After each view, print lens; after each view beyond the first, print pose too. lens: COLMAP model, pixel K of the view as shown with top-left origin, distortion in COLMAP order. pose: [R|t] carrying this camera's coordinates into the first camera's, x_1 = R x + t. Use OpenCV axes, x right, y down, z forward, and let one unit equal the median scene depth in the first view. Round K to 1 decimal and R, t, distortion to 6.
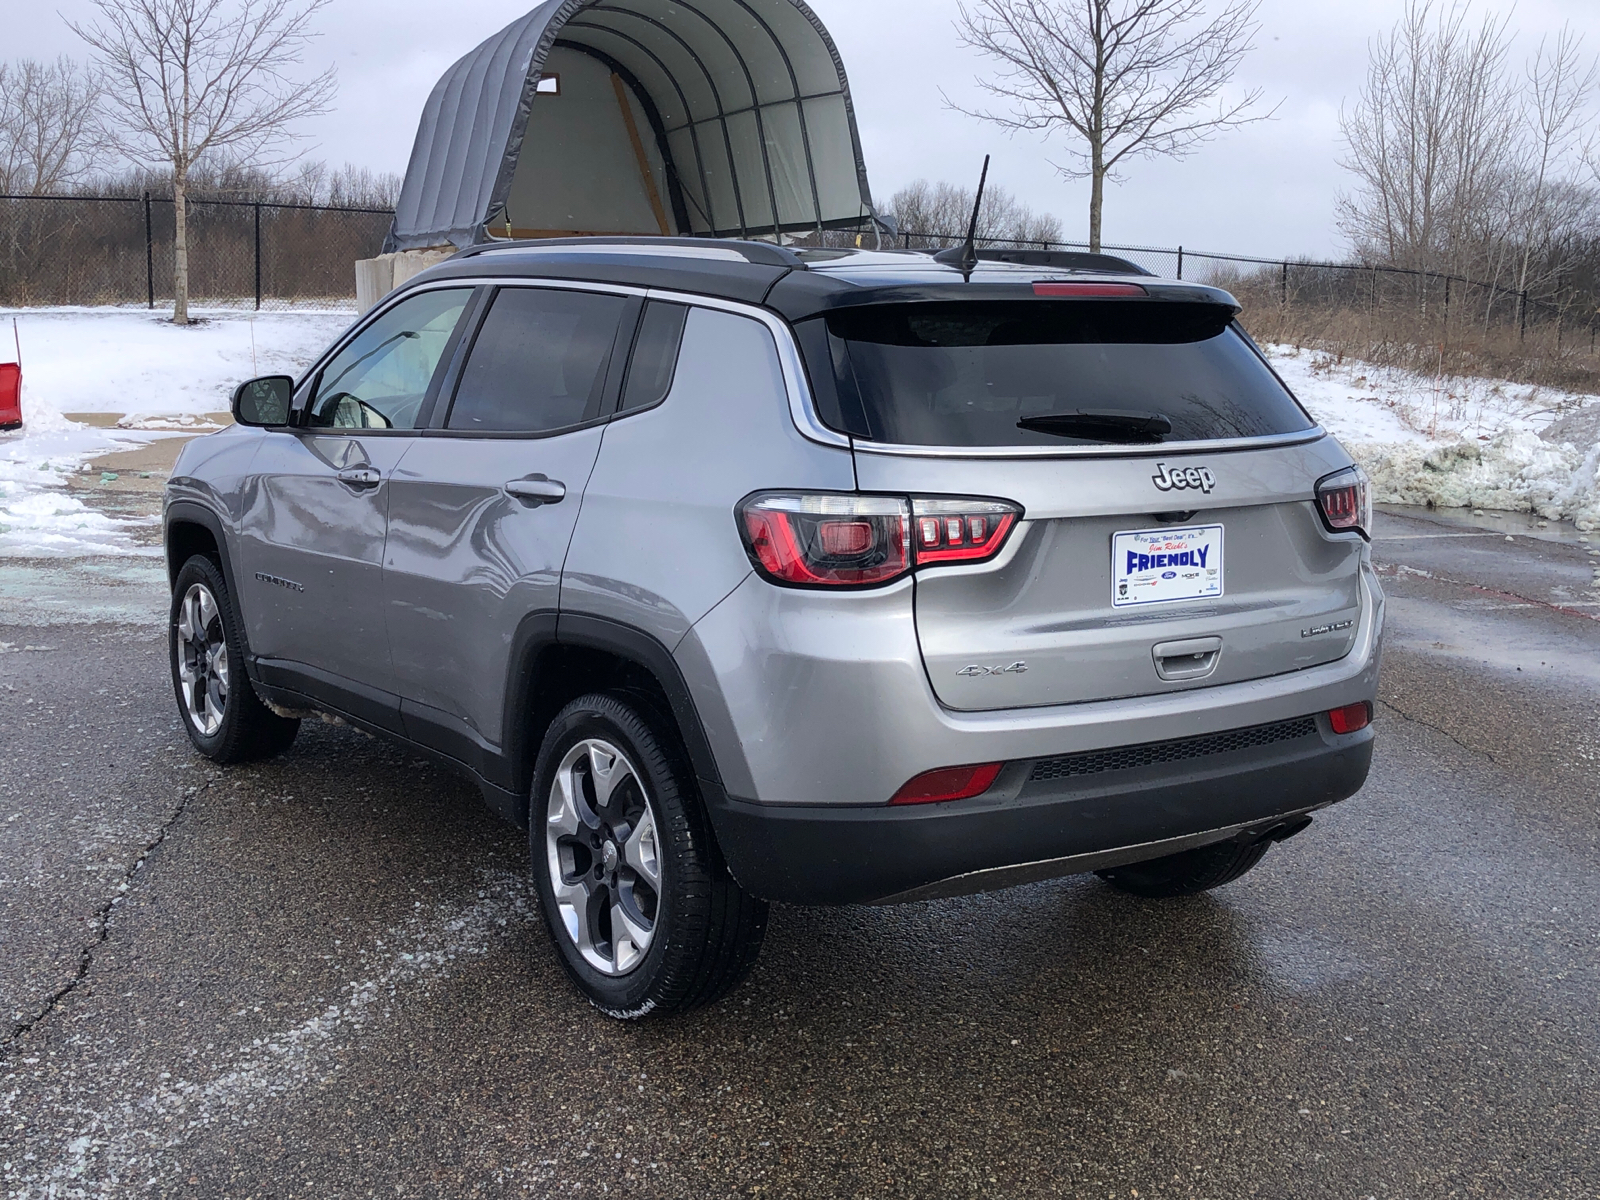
lens RADIAL K [[1882.9, 0, 793.0], [0, 1882.9, 566.4], [0, 0, 1]] dist [0.174519, -0.563477]
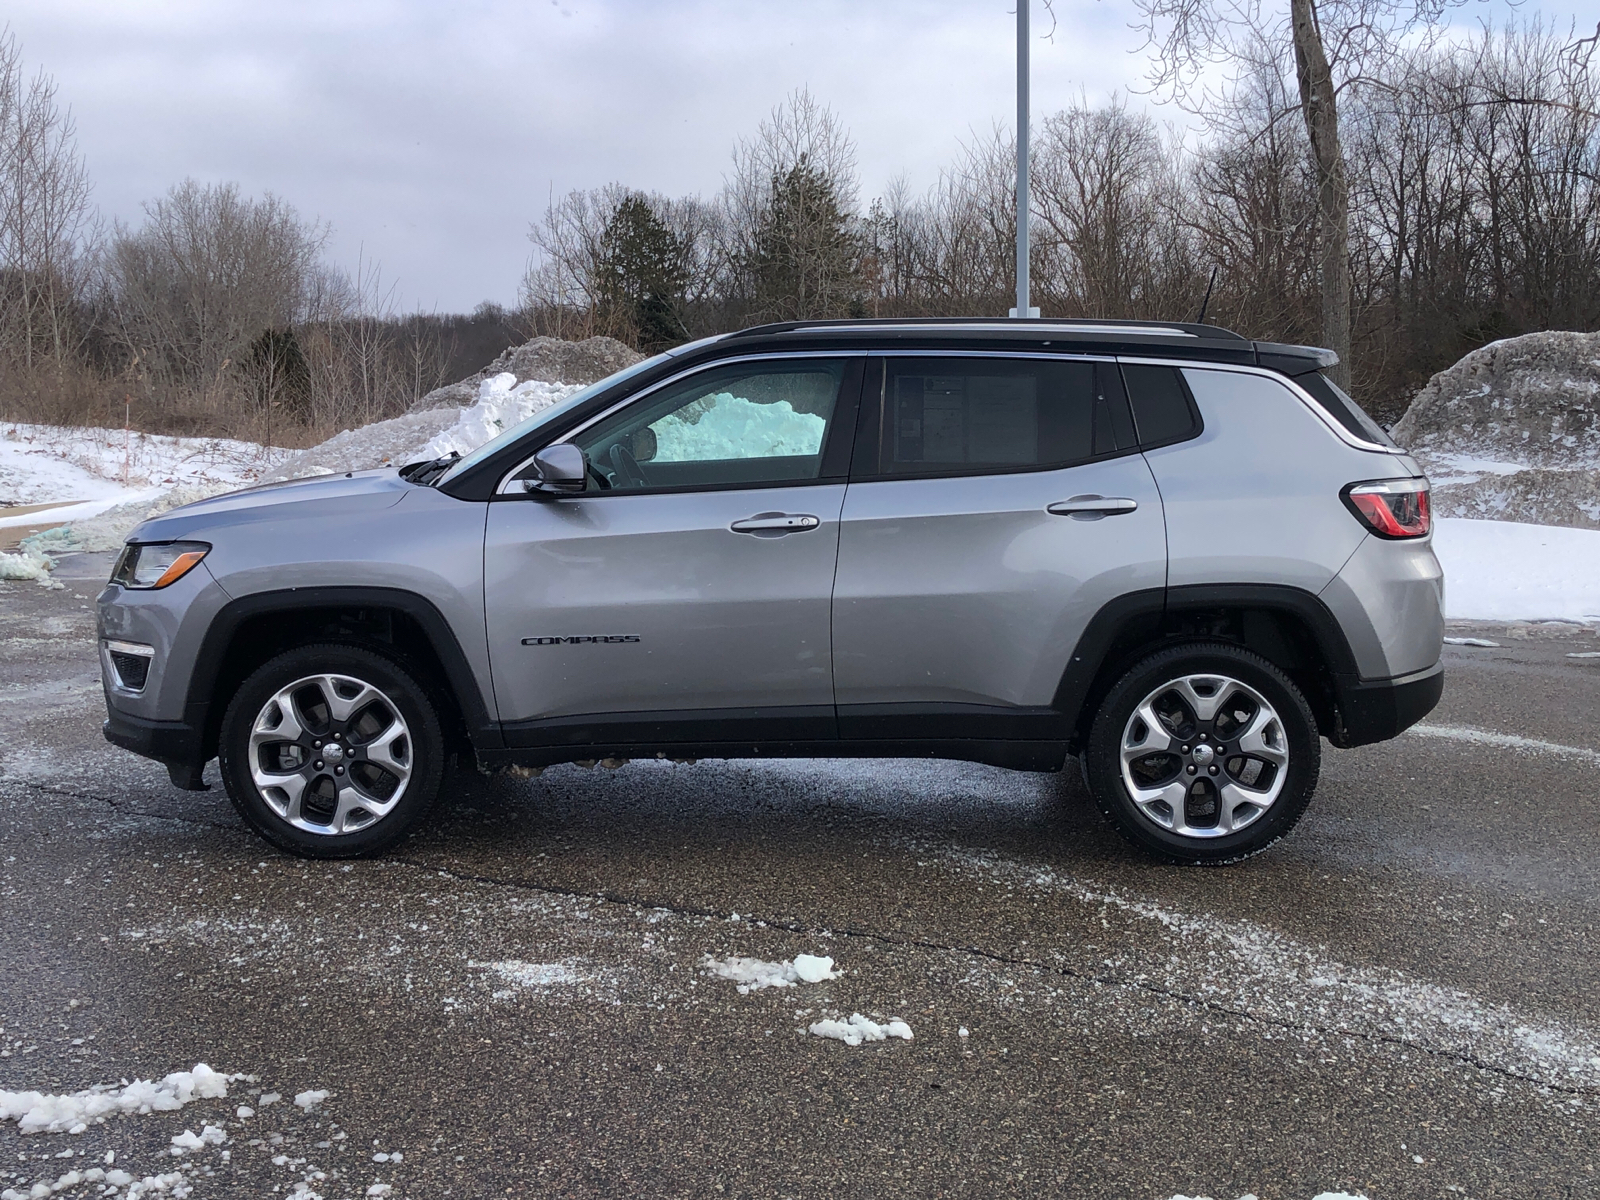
lens RADIAL K [[1882.9, 0, 793.0], [0, 1882.9, 566.4], [0, 0, 1]] dist [0.174519, -0.563477]
pose [[0.592676, -0.100862, 0.799101, -1.341516], [0.120792, 0.992038, 0.035626, -0.071972], [-0.796332, 0.075411, 0.600141, 0.366154]]
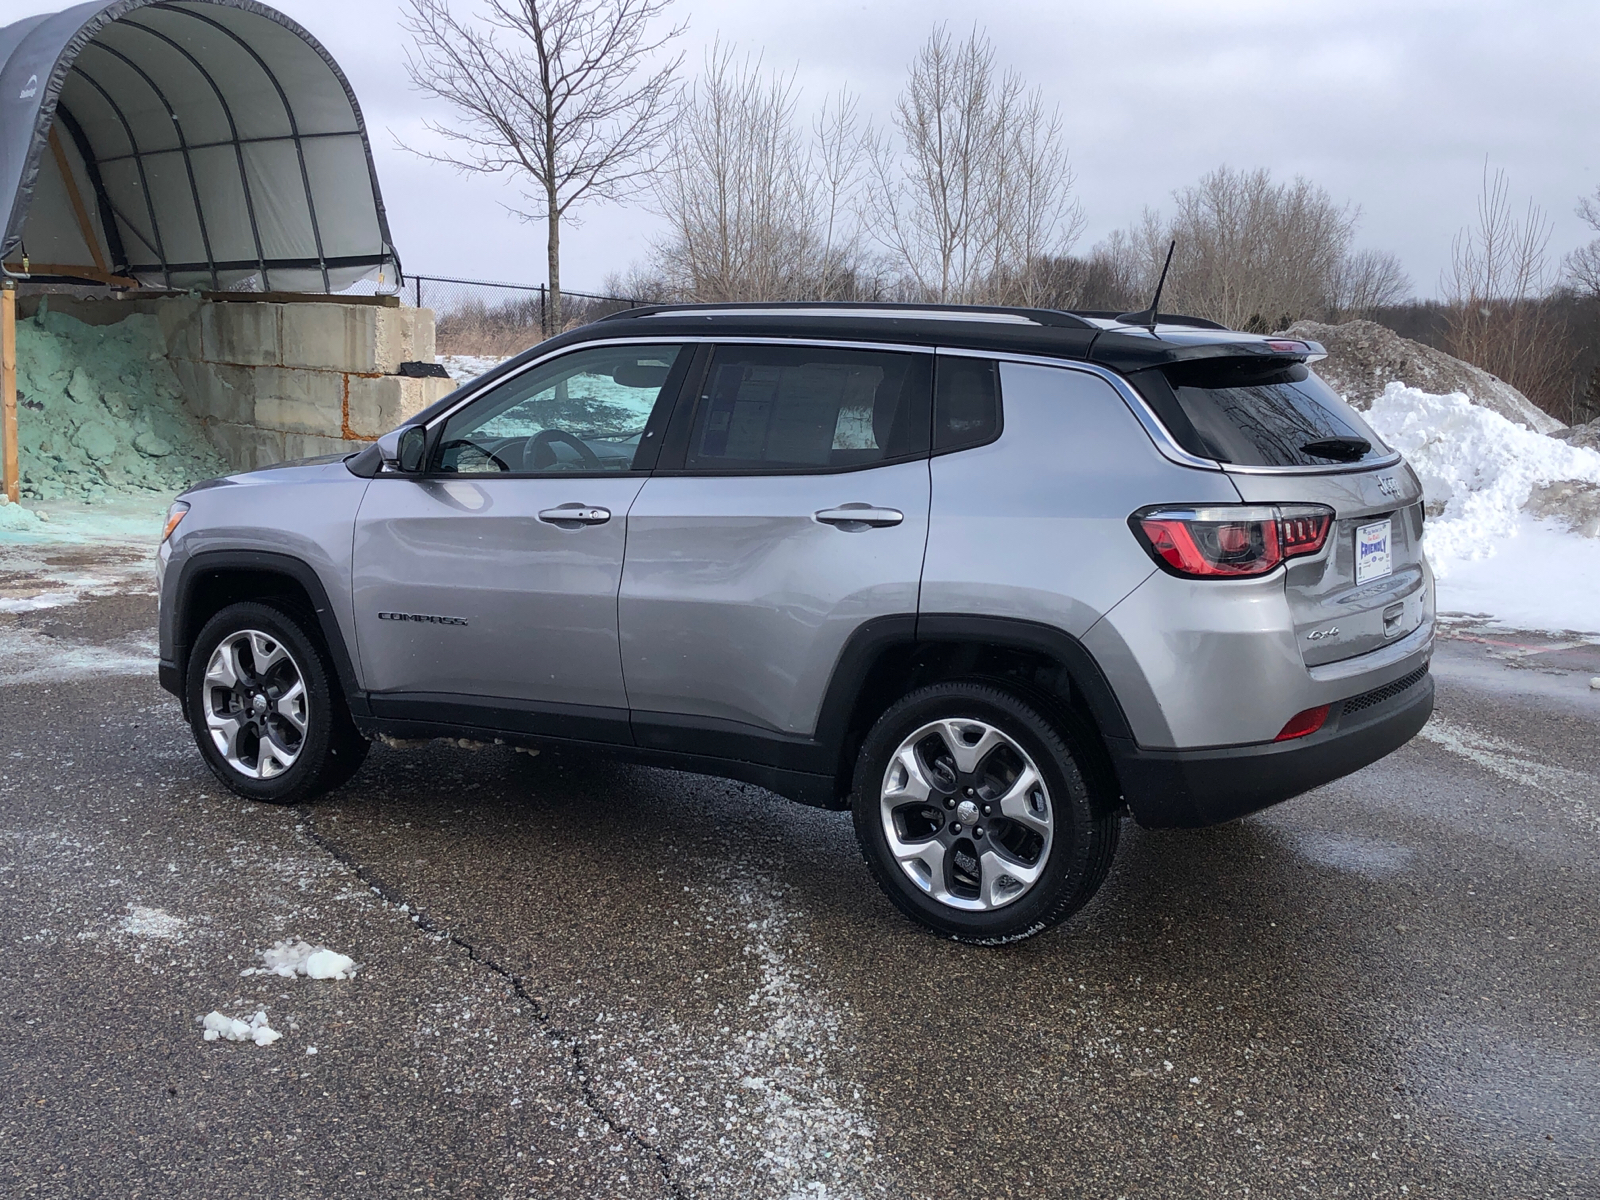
lens RADIAL K [[1882.9, 0, 793.0], [0, 1882.9, 566.4], [0, 0, 1]] dist [0.174519, -0.563477]
pose [[0.922478, -0.049482, 0.382866, -0.629997], [0.055502, 0.998448, -0.004684, -0.005879], [-0.382040, 0.025571, 0.923792, -0.078295]]
